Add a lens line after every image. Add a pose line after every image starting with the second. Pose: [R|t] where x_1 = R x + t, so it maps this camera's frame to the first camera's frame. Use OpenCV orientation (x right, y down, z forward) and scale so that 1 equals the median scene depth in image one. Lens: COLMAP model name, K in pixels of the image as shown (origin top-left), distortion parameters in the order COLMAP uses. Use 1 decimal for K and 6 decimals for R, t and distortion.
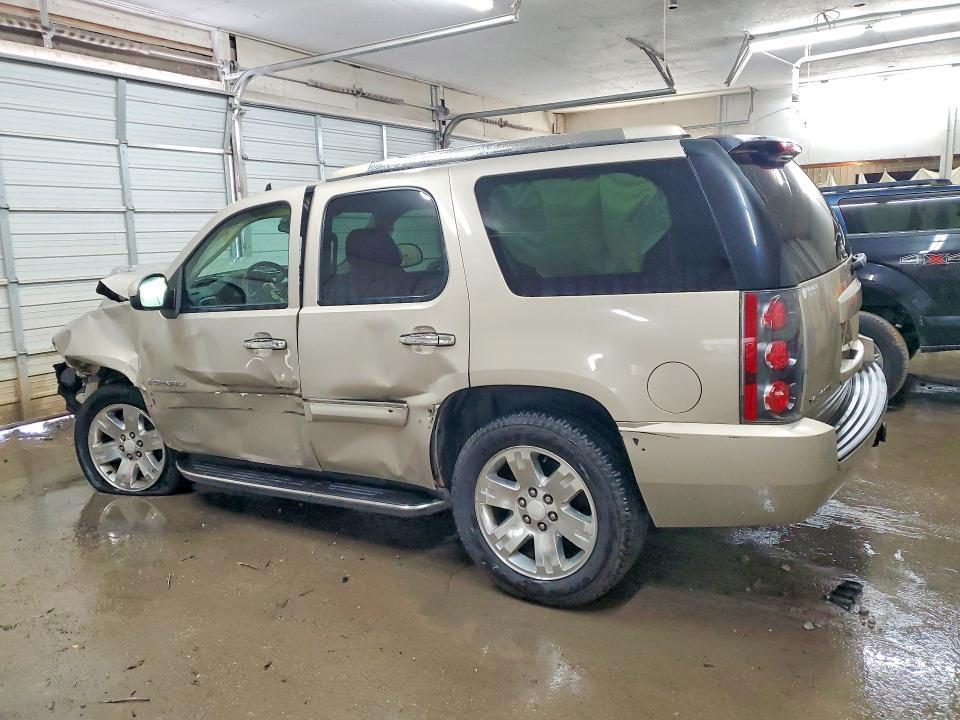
lens RADIAL K [[795.3, 0, 480.0], [0, 795.3, 360.0], [0, 0, 1]] dist [0.001217, 0.001272]
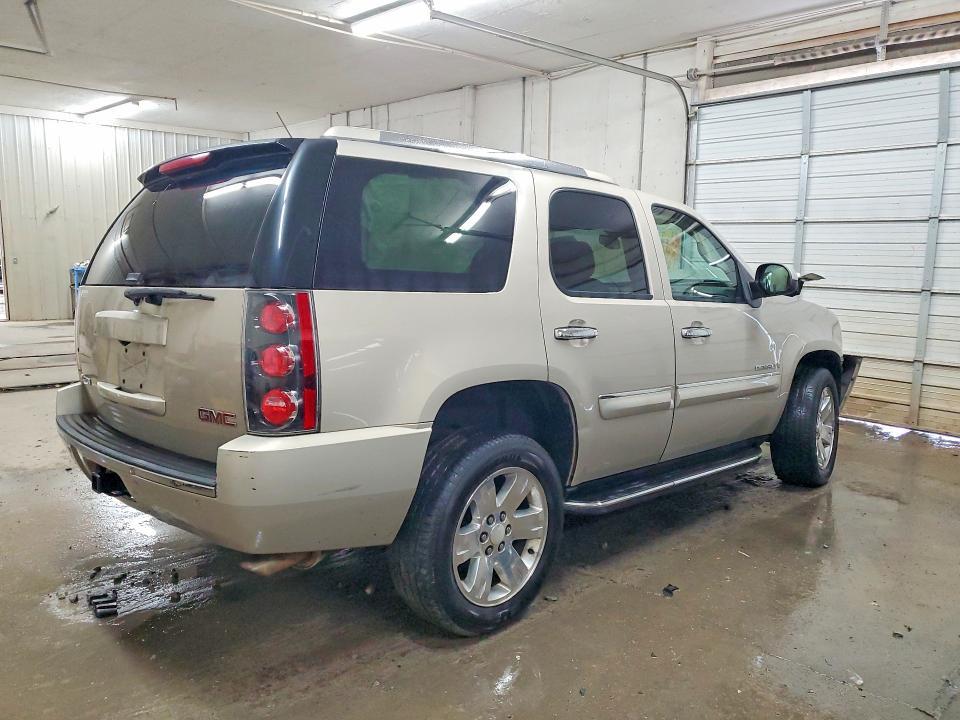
lens RADIAL K [[795.3, 0, 480.0], [0, 795.3, 360.0], [0, 0, 1]] dist [0.001217, 0.001272]
pose [[-0.301733, 0.152581, -0.941104, 0.607654], [-0.165126, 0.963829, 0.209207, -0.145124], [0.938984, 0.218525, -0.265623, 0.840540]]
